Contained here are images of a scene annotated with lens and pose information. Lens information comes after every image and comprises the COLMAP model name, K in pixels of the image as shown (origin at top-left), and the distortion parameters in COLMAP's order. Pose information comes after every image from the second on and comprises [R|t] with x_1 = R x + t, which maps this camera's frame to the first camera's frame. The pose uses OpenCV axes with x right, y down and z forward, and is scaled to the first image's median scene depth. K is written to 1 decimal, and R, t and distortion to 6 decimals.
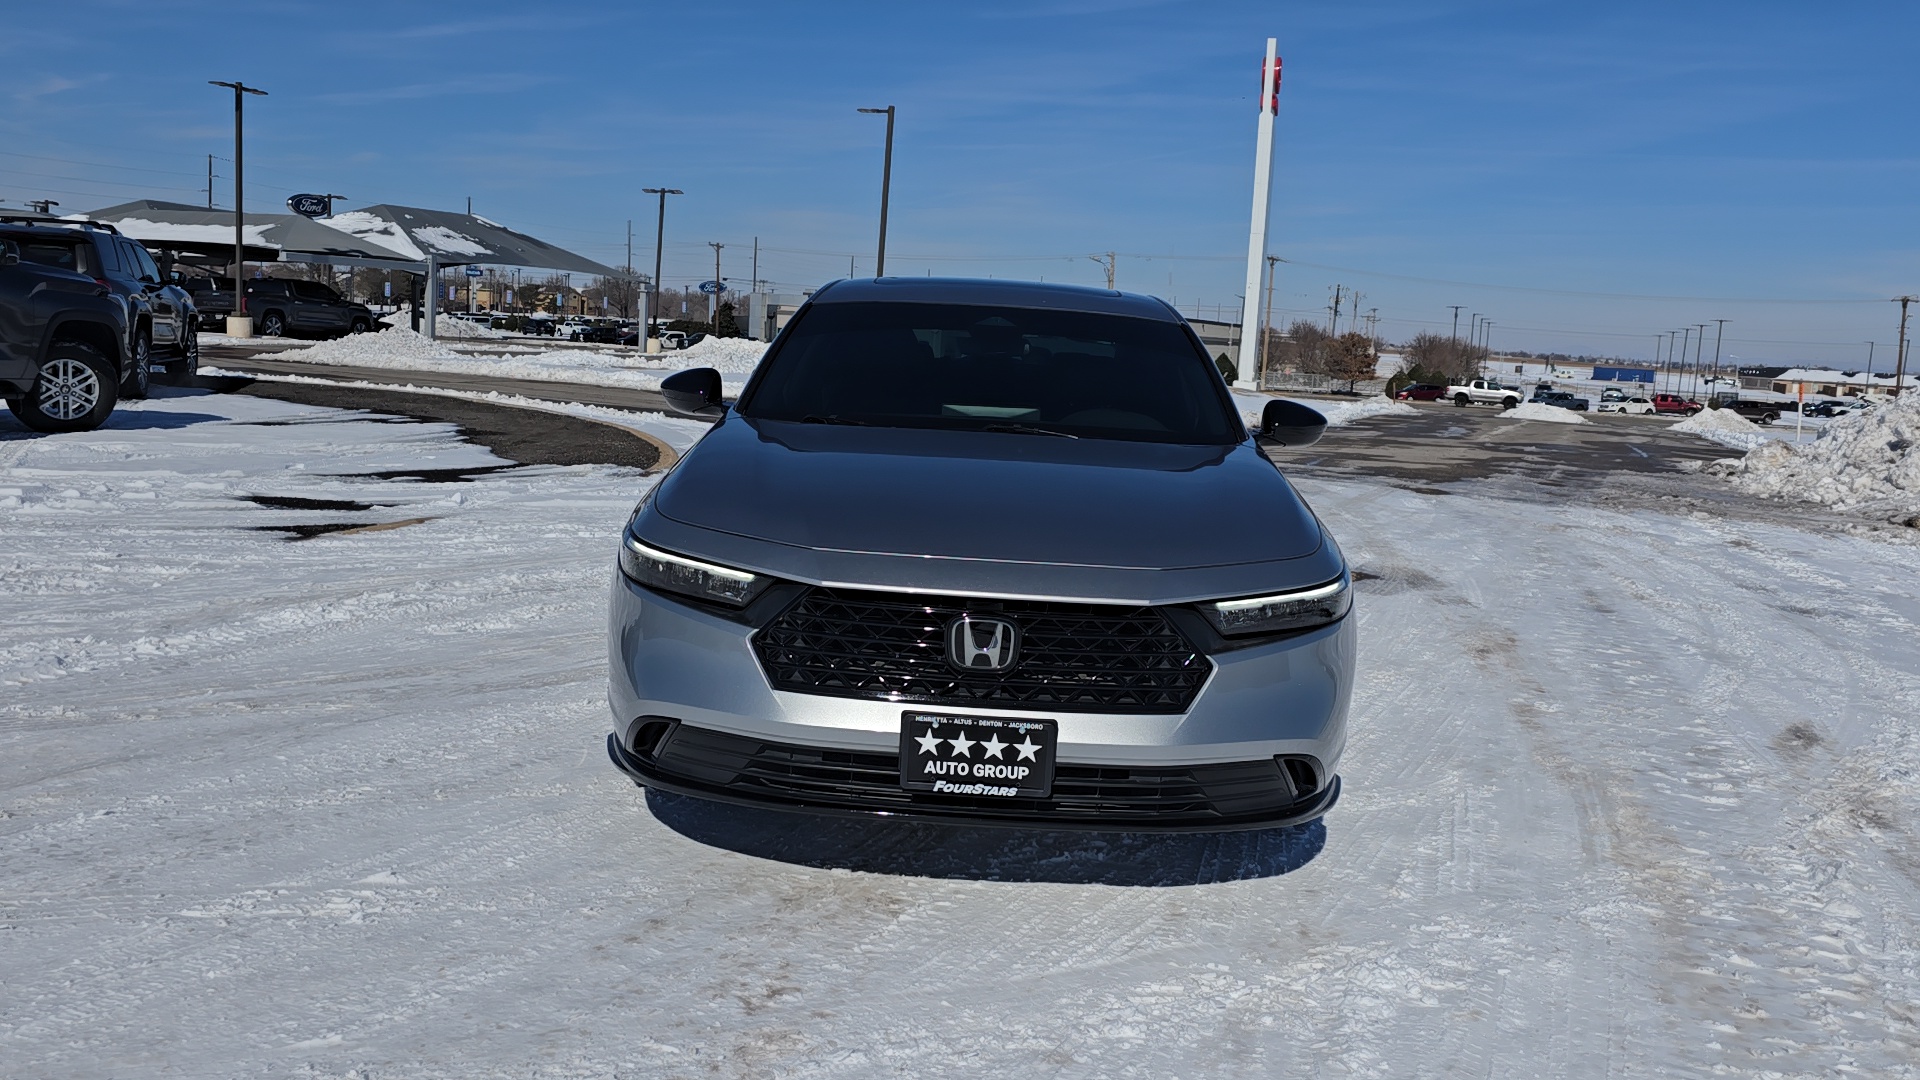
lens RADIAL K [[1596.3, 0, 953.4], [0, 1596.3, 533.5], [0, 0, 1]] dist [0.010070, 0.000172]
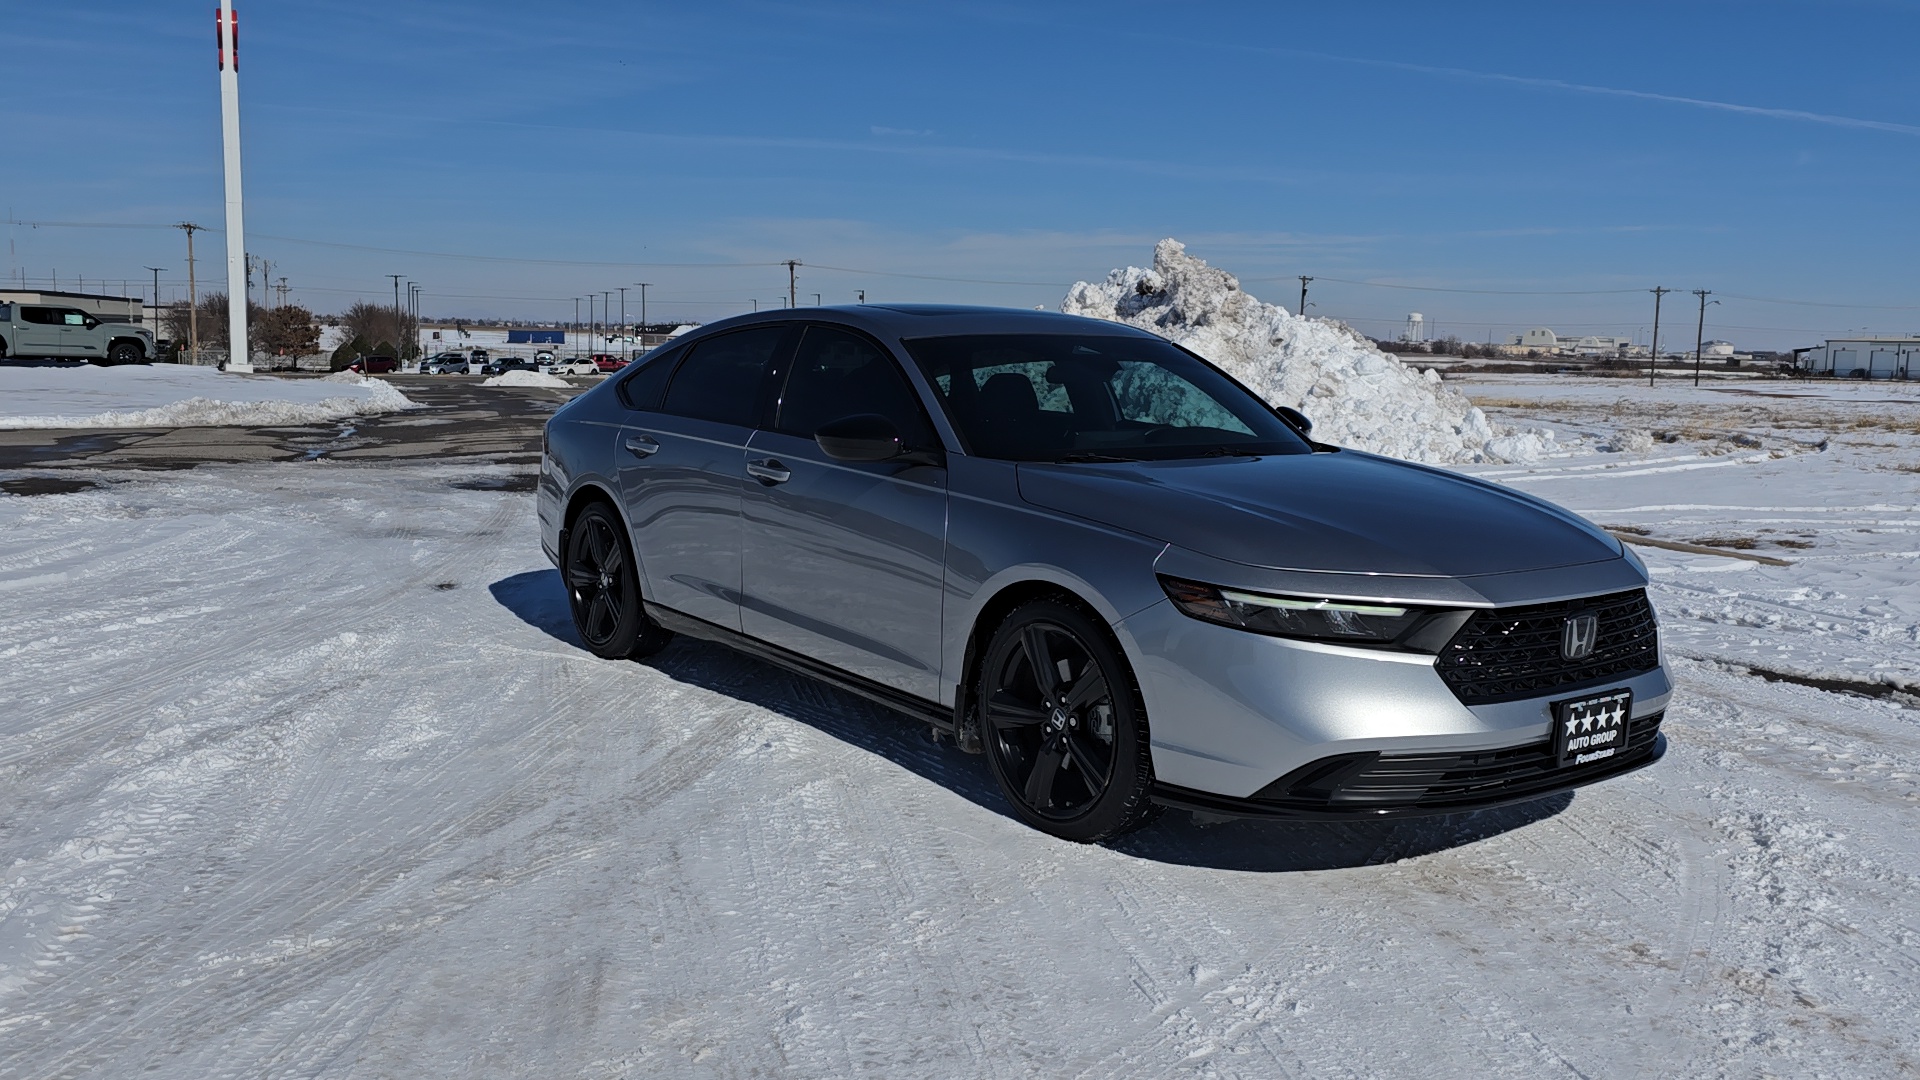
lens RADIAL K [[1596.3, 0, 943.1], [0, 1596.3, 551.2], [0, 0, 1]] dist [0.010070, 0.000172]
pose [[0.790248, -0.123695, 0.600173, -1.068989], [0.104581, 0.992270, 0.066805, -0.123469], [-0.603797, 0.009974, 0.797075, 0.332254]]
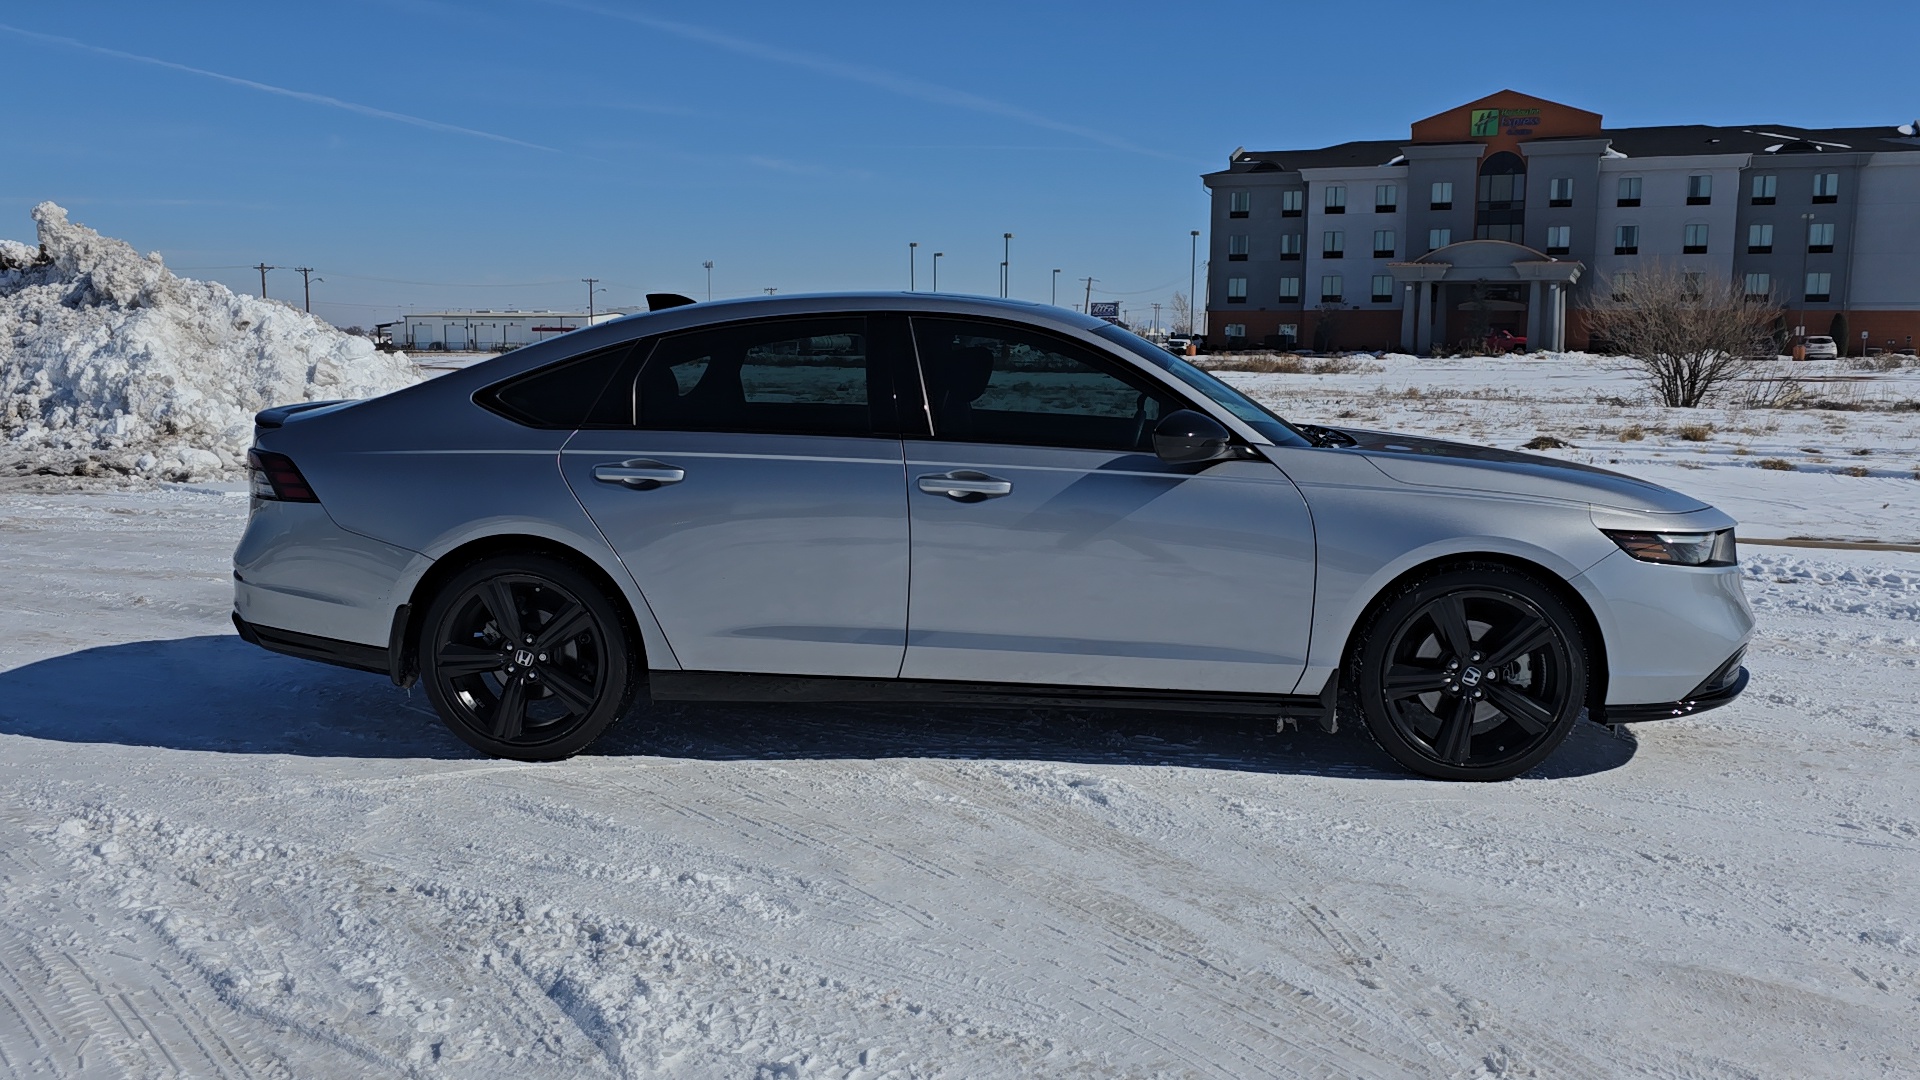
lens RADIAL K [[1596.3, 0, 968.2], [0, 1596.3, 555.7], [0, 0, 1]] dist [0.010070, 0.000172]
pose [[0.057158, -0.197157, 0.978704, -1.593929], [0.129083, 0.973538, 0.188577, -0.308177], [-0.989985, 0.115555, 0.081095, 1.550863]]
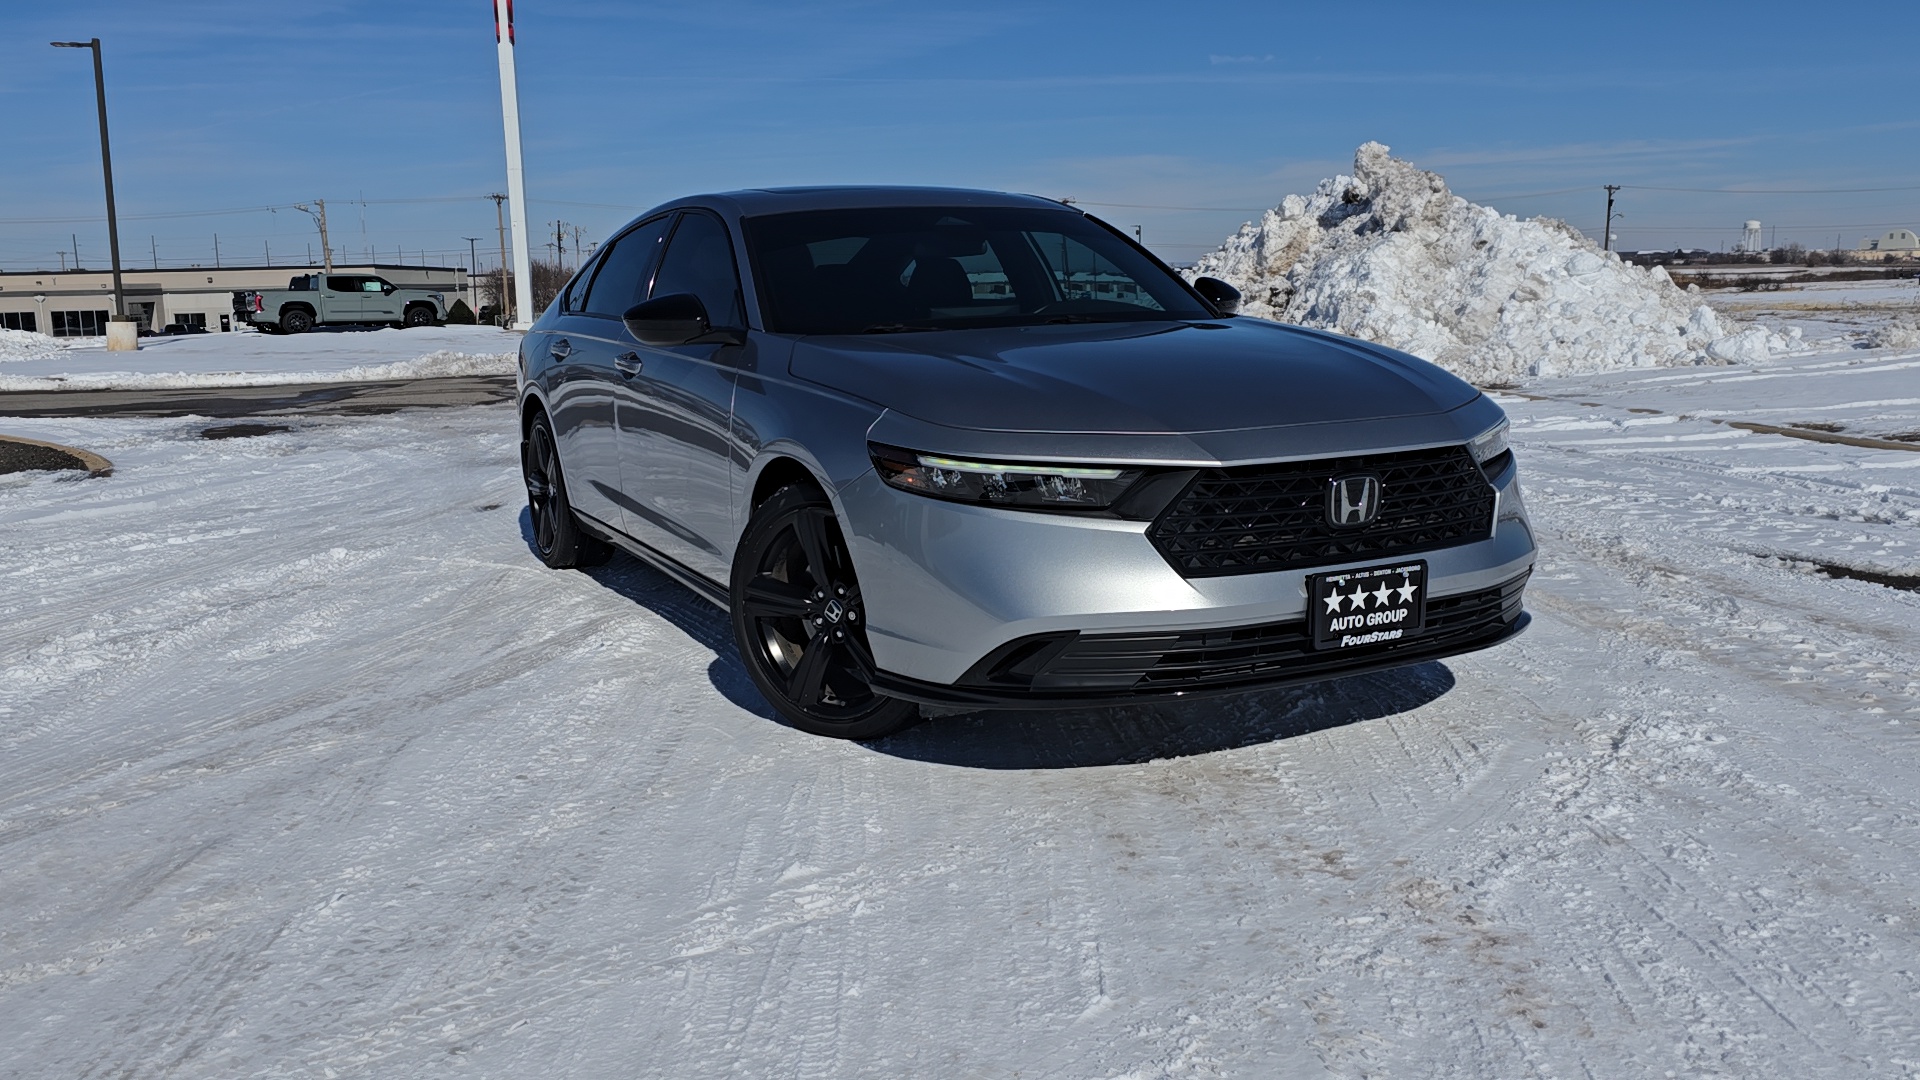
lens RADIAL K [[1596.3, 0, 969.7], [0, 1596.3, 542.0], [0, 0, 1]] dist [0.010070, 0.000172]
pose [[0.877862, -0.156029, 0.452784, -0.677306], [0.136151, 0.987738, 0.076404, -0.017824], [-0.459153, -0.005425, 0.888341, 0.188801]]
